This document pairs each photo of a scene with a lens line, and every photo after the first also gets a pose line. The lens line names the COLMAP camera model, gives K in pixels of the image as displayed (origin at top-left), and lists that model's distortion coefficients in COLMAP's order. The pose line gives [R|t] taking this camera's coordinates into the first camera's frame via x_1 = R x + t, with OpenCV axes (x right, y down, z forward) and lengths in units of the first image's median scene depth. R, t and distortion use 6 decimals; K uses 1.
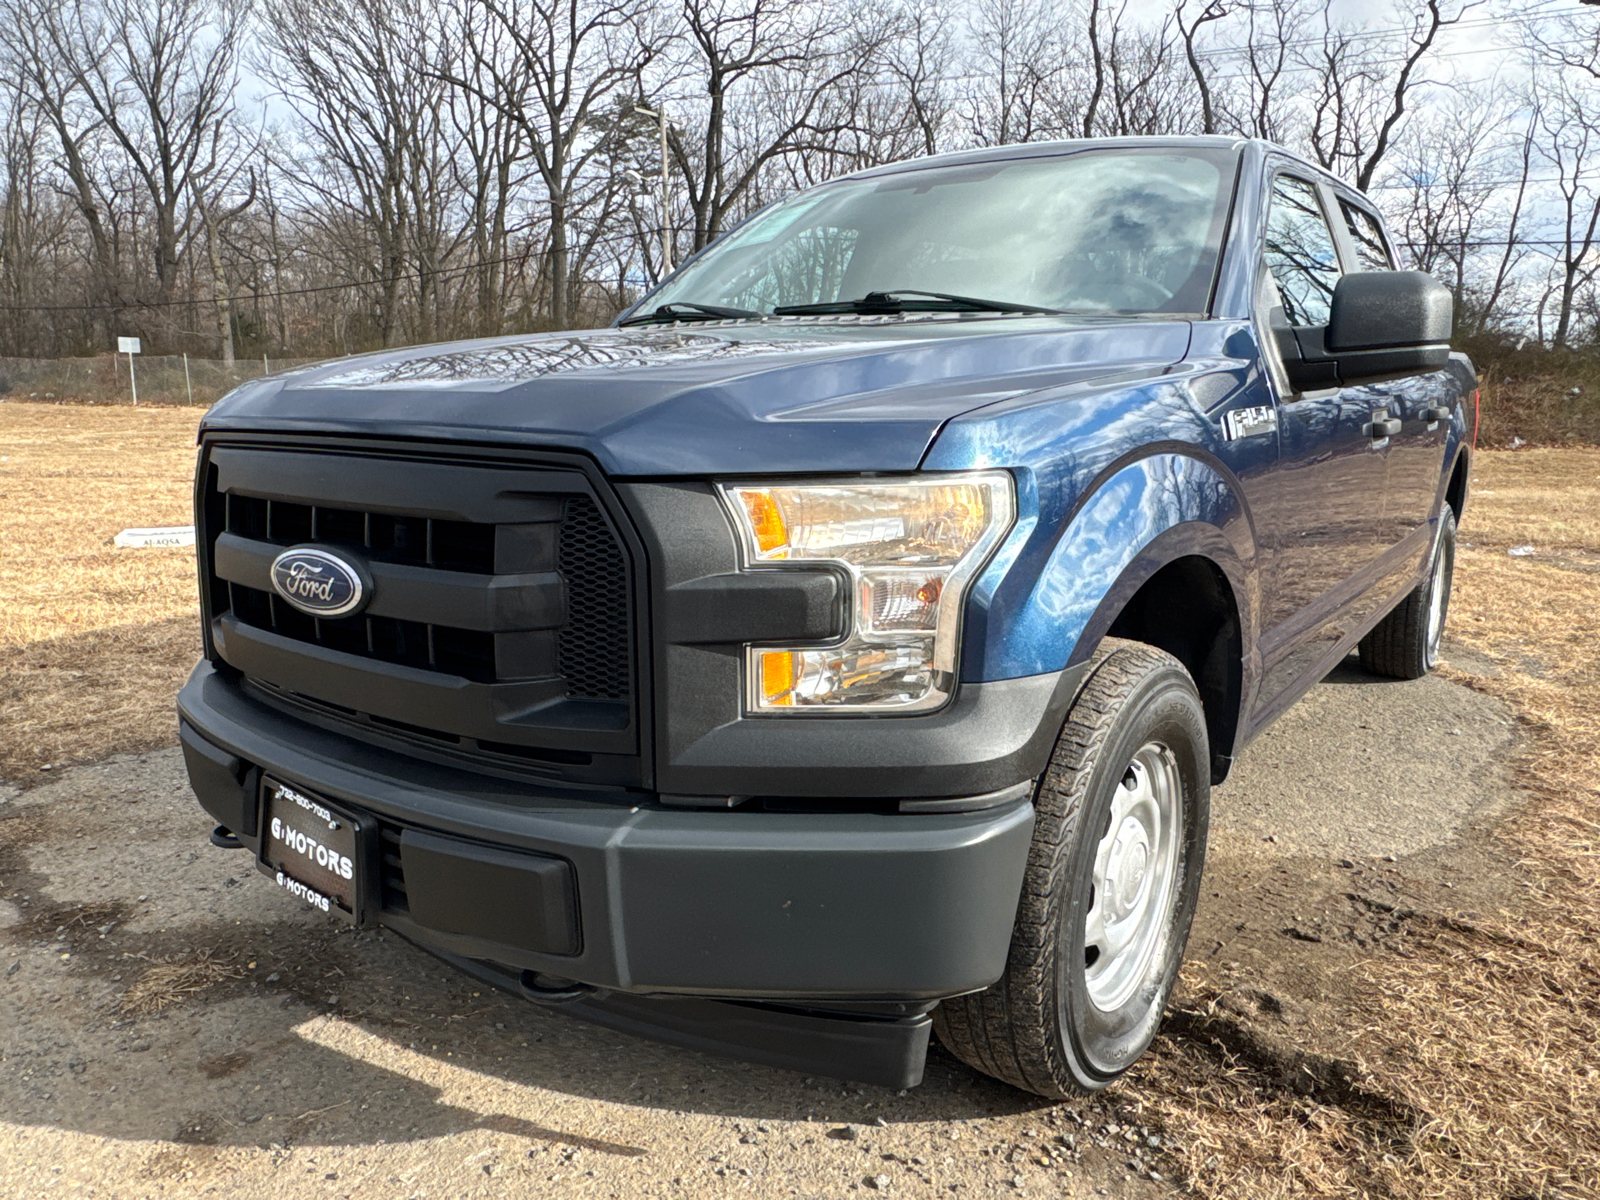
lens RADIAL K [[1136.7, 0, 800.0], [0, 1136.7, 600.0], [0, 0, 1]] dist [-0.002156, 0.002776]
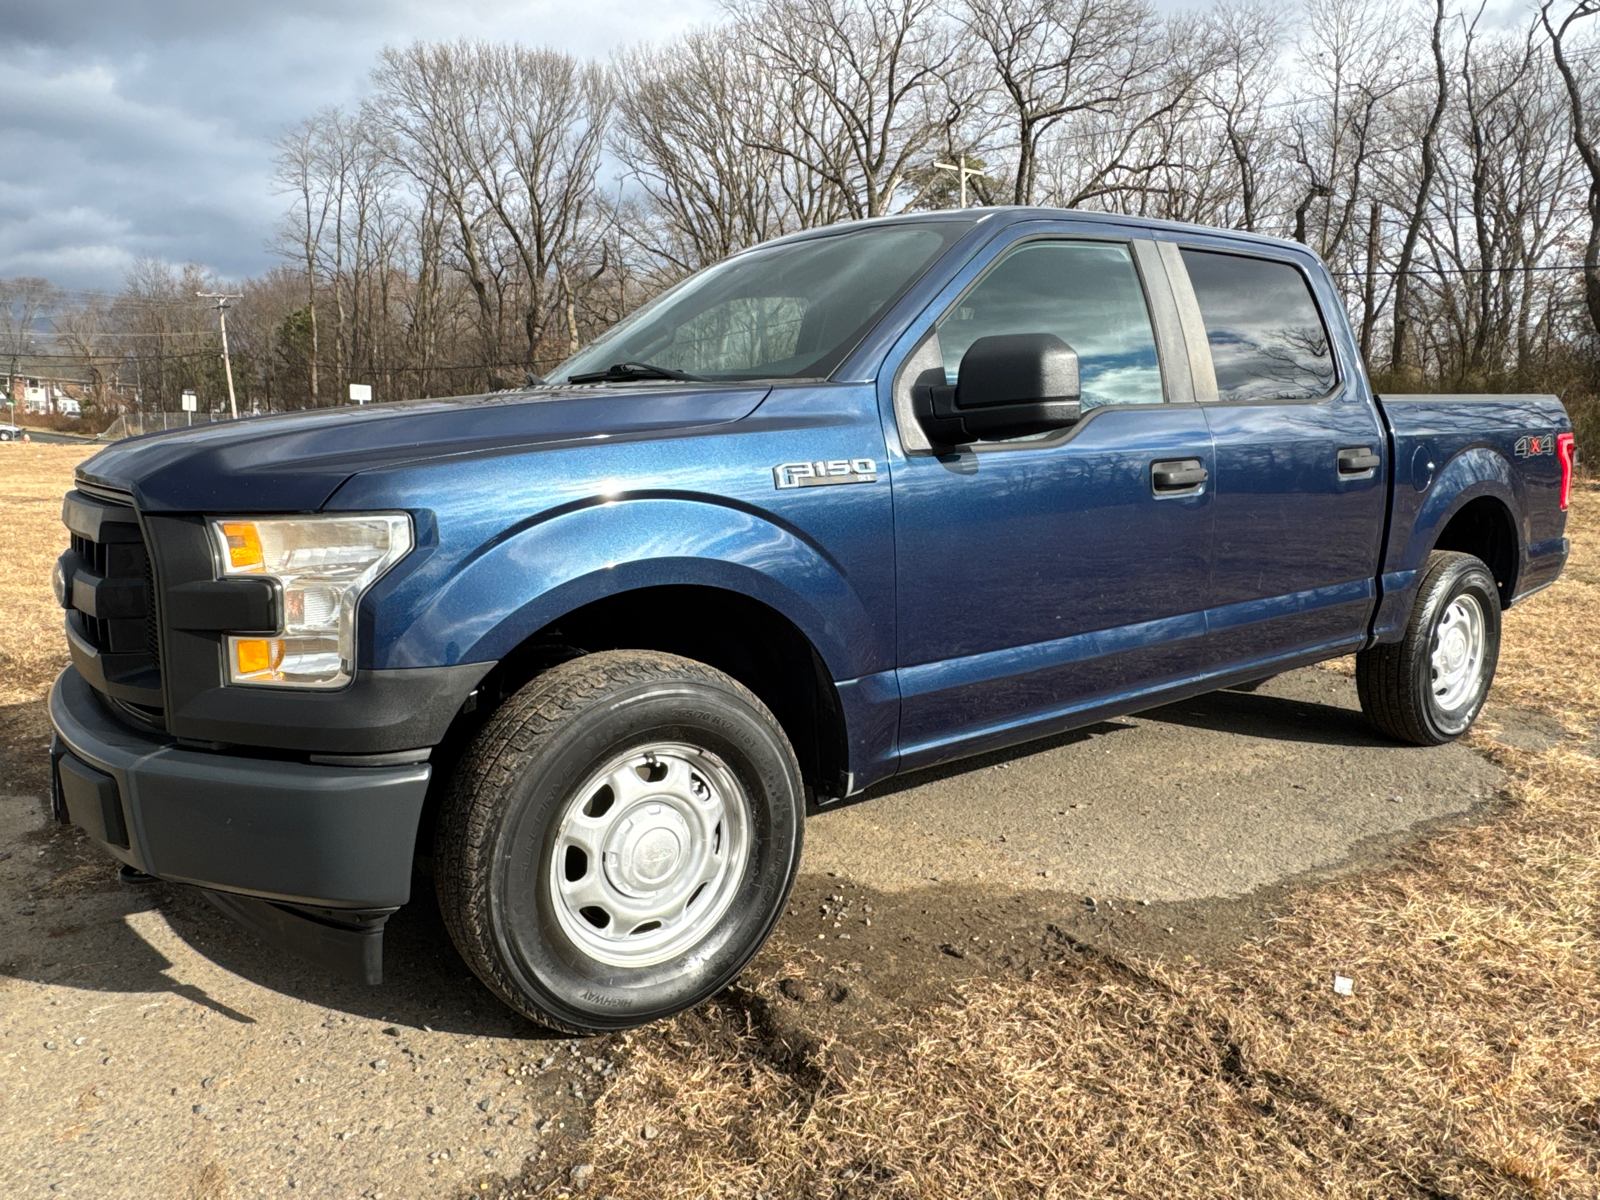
lens RADIAL K [[1146.5, 0, 805.9], [0, 1146.5, 591.9], [0, 0, 1]] dist [-0.003840, 0.004691]
pose [[0.957422, 0.031539, -0.286964, 0.581138], [-0.044631, 0.998234, -0.039197, 0.006421], [0.285222, 0.050335, 0.957139, -0.082328]]
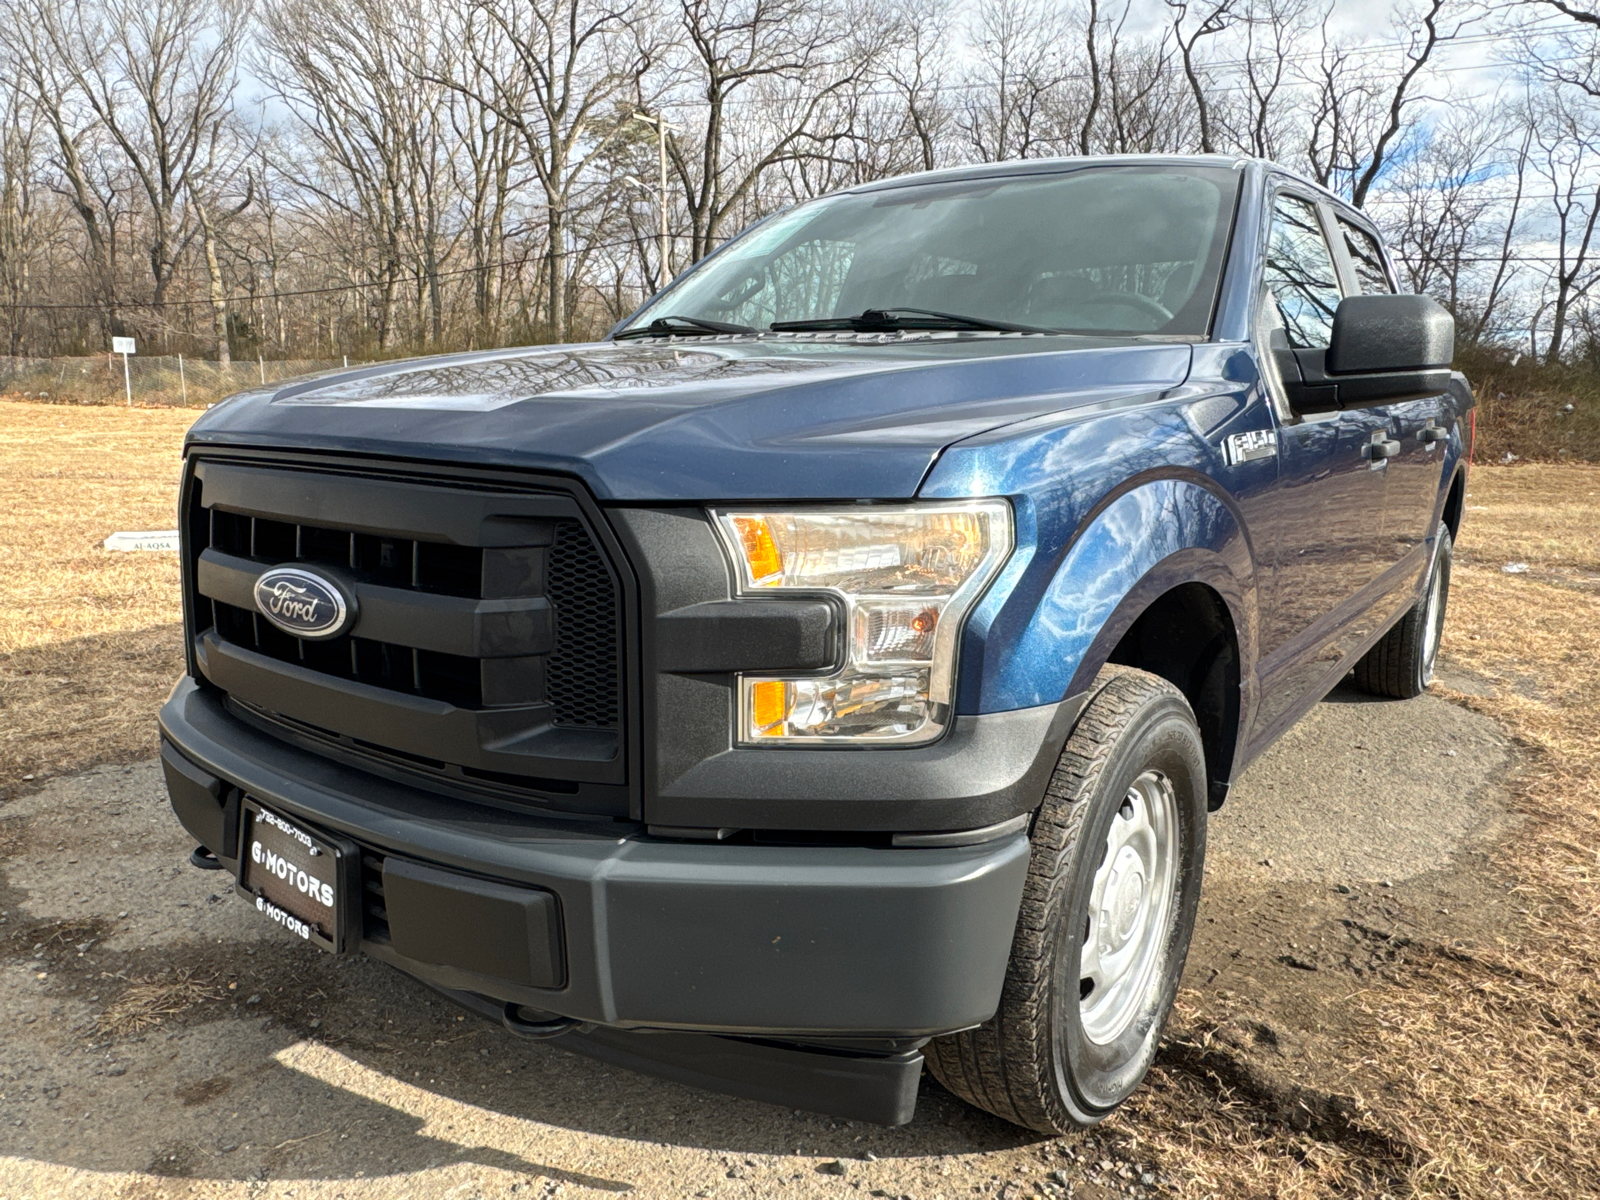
lens RADIAL K [[1136.7, 0, 800.0], [0, 1136.7, 600.0], [0, 0, 1]] dist [-0.002156, 0.002776]
pose [[0.999938, 0.009788, 0.005229, 0.000219], [-0.009758, 0.999936, -0.005775, -0.010744], [-0.005285, 0.005723, 0.999970, 0.011313]]
